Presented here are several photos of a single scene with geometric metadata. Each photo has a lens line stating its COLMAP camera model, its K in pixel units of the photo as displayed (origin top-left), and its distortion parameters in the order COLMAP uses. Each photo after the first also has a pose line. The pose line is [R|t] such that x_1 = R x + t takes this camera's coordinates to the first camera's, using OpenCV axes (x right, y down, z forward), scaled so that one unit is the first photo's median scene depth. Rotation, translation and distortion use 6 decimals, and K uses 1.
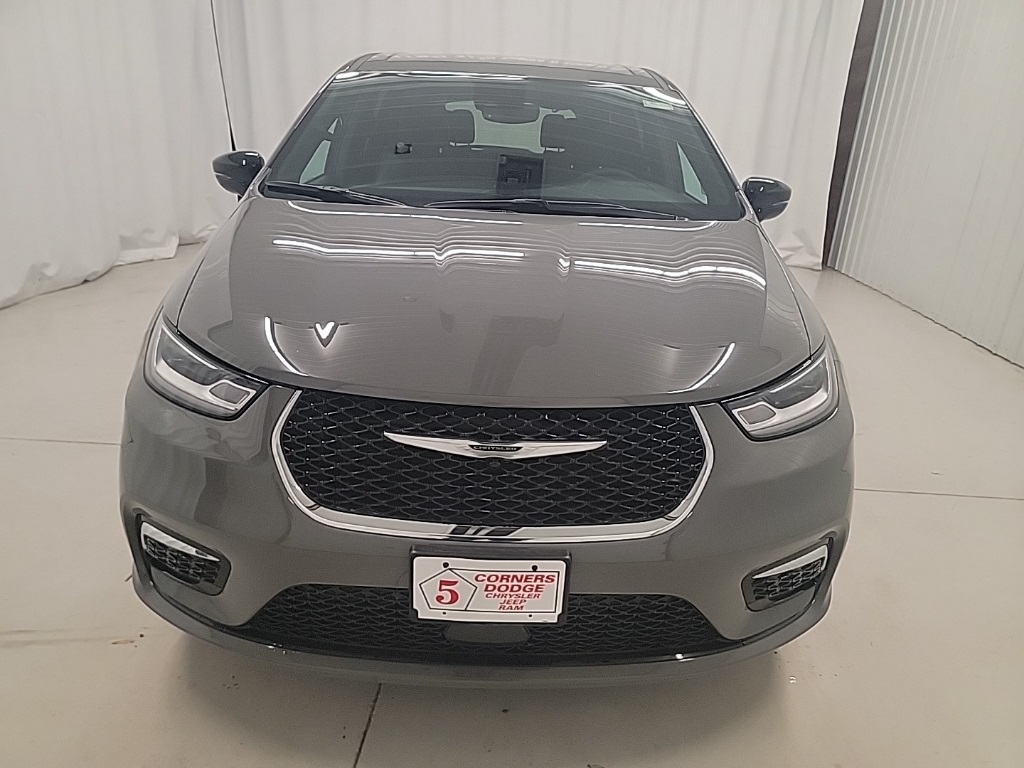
lens RADIAL K [[711.4, 0, 528.1], [0, 711.4, 363.5], [0, 0, 1]] dist [0.062665, -0.046449]
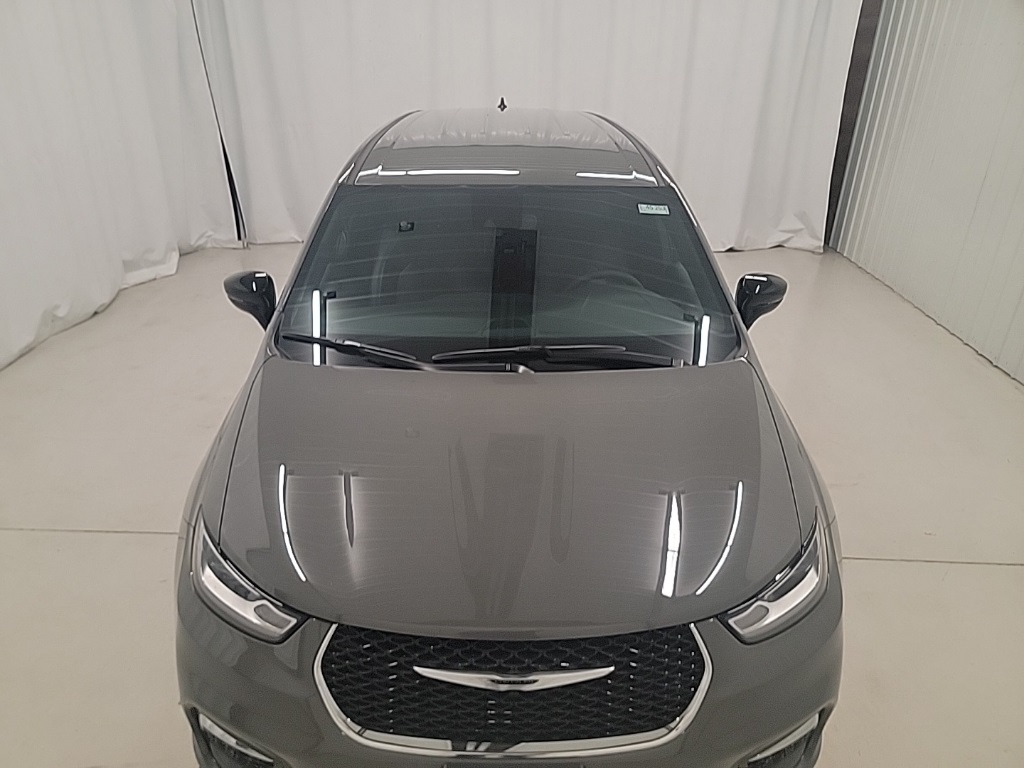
lens RADIAL K [[711.4, 0, 509.0], [0, 711.4, 386.2], [0, 0, 1]] dist [0.062665, -0.046449]
pose [[0.999059, -0.033956, -0.026982, -0.006513], [0.036370, 0.994842, 0.094687, -0.354309], [0.023628, -0.095580, 0.995141, -0.056197]]
